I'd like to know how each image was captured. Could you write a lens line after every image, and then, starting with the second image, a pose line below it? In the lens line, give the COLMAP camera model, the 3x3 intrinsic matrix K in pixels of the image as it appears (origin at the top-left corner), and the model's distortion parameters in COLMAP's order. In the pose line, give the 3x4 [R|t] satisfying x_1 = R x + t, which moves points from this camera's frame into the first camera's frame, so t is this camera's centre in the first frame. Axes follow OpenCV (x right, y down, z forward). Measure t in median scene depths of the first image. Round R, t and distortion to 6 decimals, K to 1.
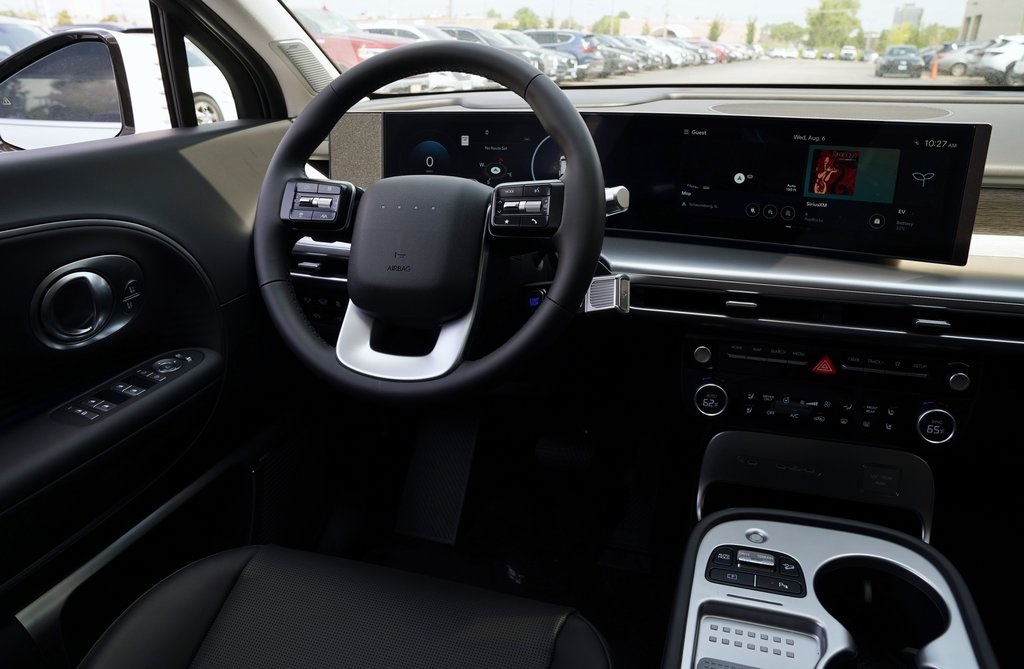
lens RADIAL K [[731.5, 0, 552.6], [0, 731.5, 331.4], [0, 0, 1]] dist [0.009590, 0.005257]
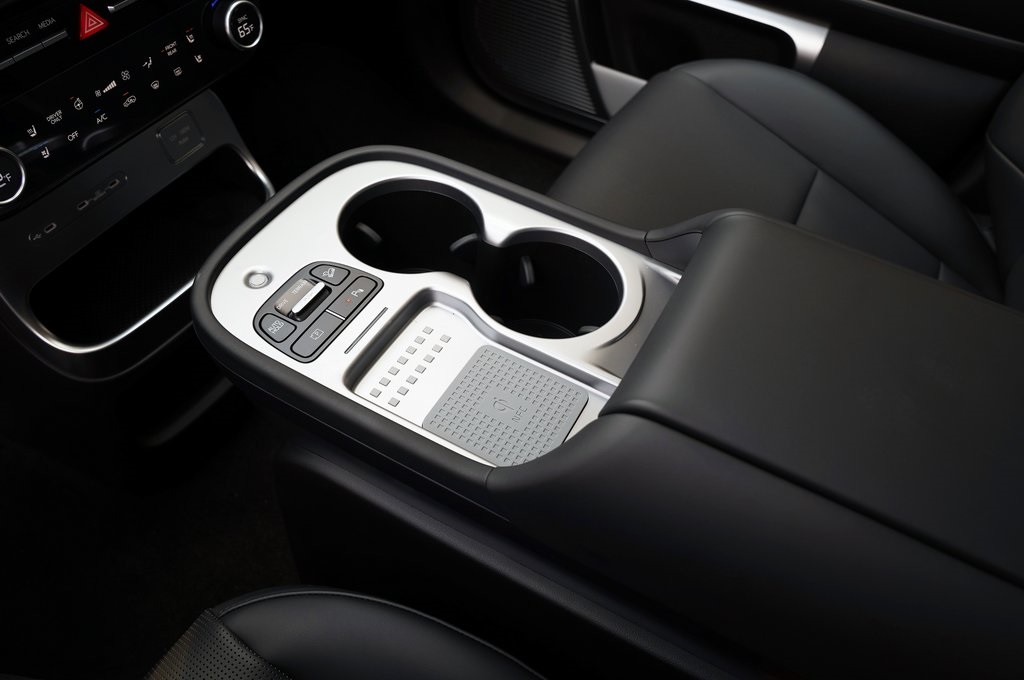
lens RADIAL K [[773.9, 0, 512.0], [0, 773.9, 340.0], [0, 0, 1]] dist [-0.023401, 0.003214]
pose [[0.213702, -0.729478, 0.649764, -0.178711], [0.309032, 0.681453, 0.663417, -0.090780], [-0.926731, 0.059024, 0.371060, 0.433547]]
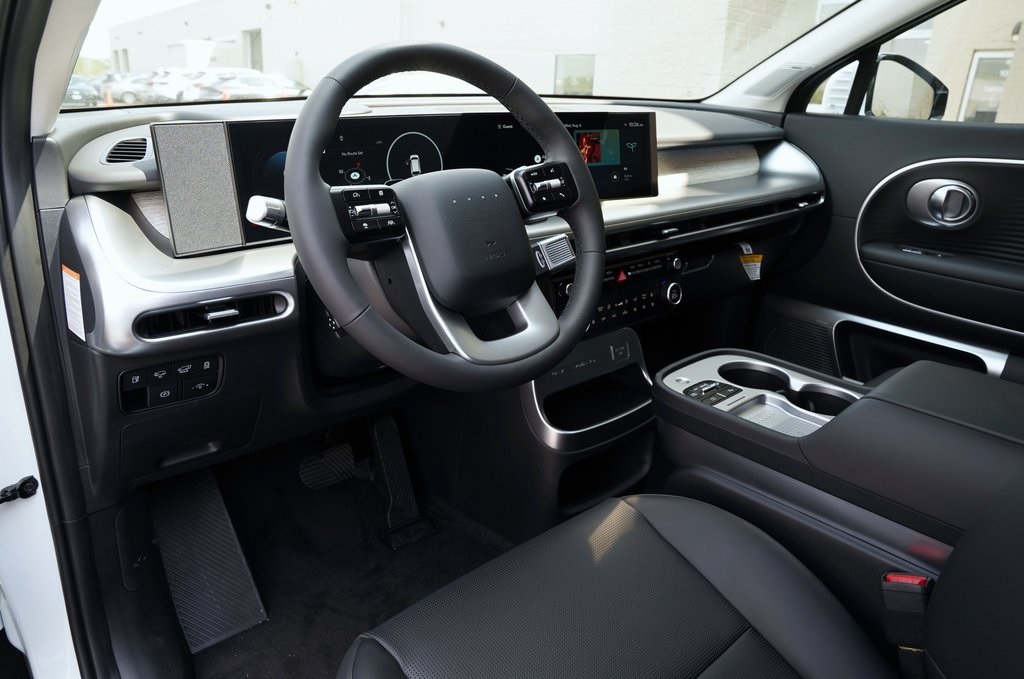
lens RADIAL K [[713.3, 0, 512.0], [0, 713.3, 339.5], [0, 0, 1]] dist [-0.044392, -0.000162]
pose [[0.531928, -0.278763, 0.799590, -0.933992], [0.288456, 0.947436, 0.138412, -0.095157], [-0.796145, 0.157021, 0.584379, 0.353249]]
